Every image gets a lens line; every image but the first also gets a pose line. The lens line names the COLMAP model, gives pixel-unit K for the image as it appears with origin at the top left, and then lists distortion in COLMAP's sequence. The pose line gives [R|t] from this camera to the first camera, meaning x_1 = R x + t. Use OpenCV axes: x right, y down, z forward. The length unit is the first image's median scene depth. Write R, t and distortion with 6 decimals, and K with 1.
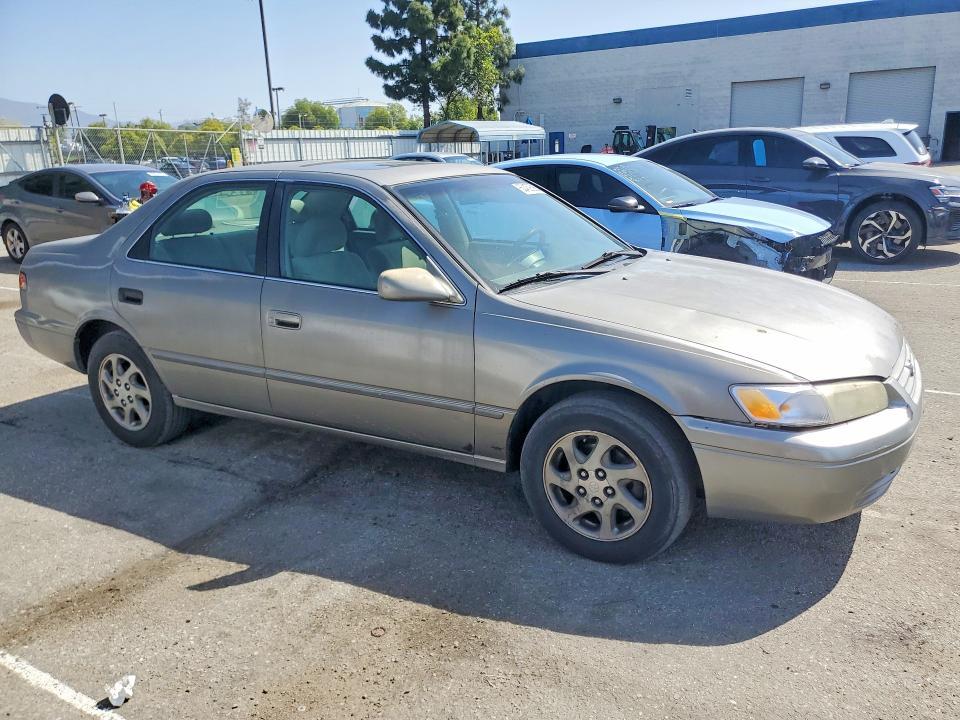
lens RADIAL K [[692.5, 0, 480.0], [0, 692.5, 360.0], [0, 0, 1]] dist [0.008876, 0.000408]
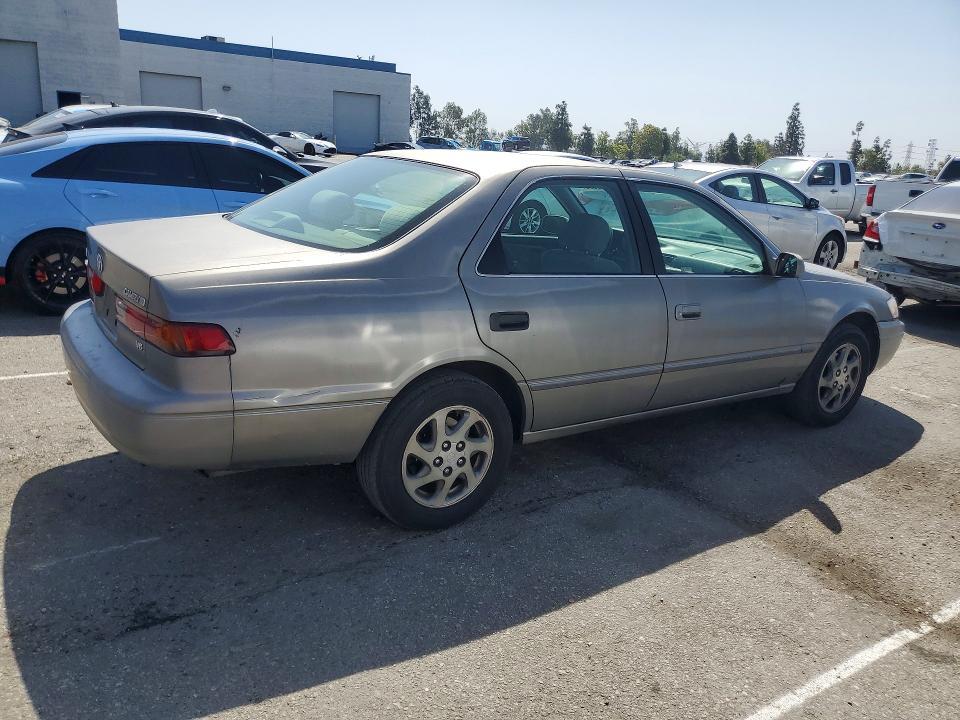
lens RADIAL K [[692.5, 0, 480.0], [0, 692.5, 360.0], [0, 0, 1]] dist [0.008876, 0.000408]
pose [[0.487955, -0.189084, 0.852142, -1.593026], [0.166155, 0.978526, 0.121984, -0.199872], [-0.856908, 0.082065, 0.508894, 0.844680]]
